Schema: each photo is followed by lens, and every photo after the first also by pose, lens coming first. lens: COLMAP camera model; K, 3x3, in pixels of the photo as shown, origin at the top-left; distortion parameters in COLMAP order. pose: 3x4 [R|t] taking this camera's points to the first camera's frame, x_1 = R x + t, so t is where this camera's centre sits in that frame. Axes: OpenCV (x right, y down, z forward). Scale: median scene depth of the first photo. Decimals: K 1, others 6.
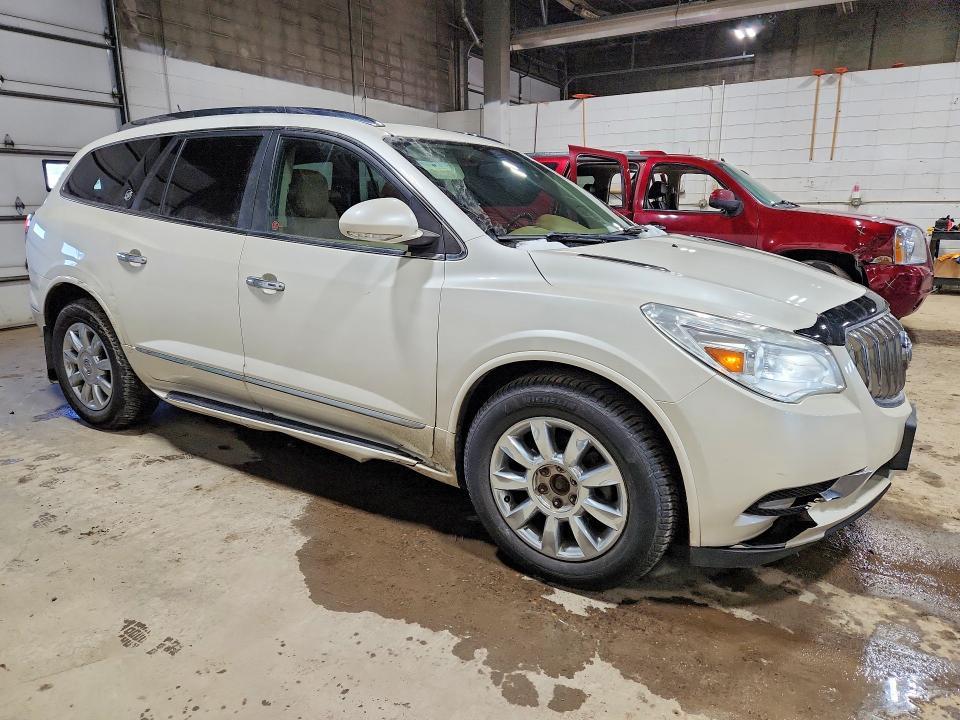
lens RADIAL K [[653.1, 0, 471.6], [0, 653.1, 360.3], [0, 0, 1]] dist [0.021103, -0.005496]
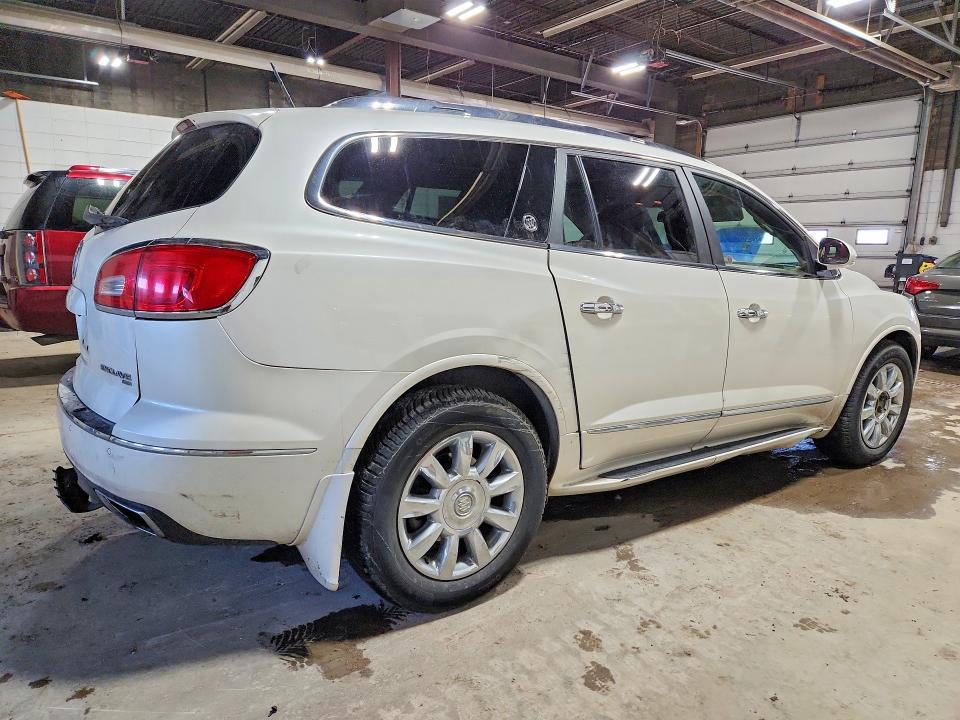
lens RADIAL K [[653.1, 0, 470.6], [0, 653.1, 358.7], [0, 0, 1]] dist [0.021103, -0.005496]
pose [[0.373681, -0.144355, 0.916255, -1.223770], [0.195283, 0.977919, 0.074427, -0.177979], [-0.906767, 0.151117, 0.393620, 0.833629]]
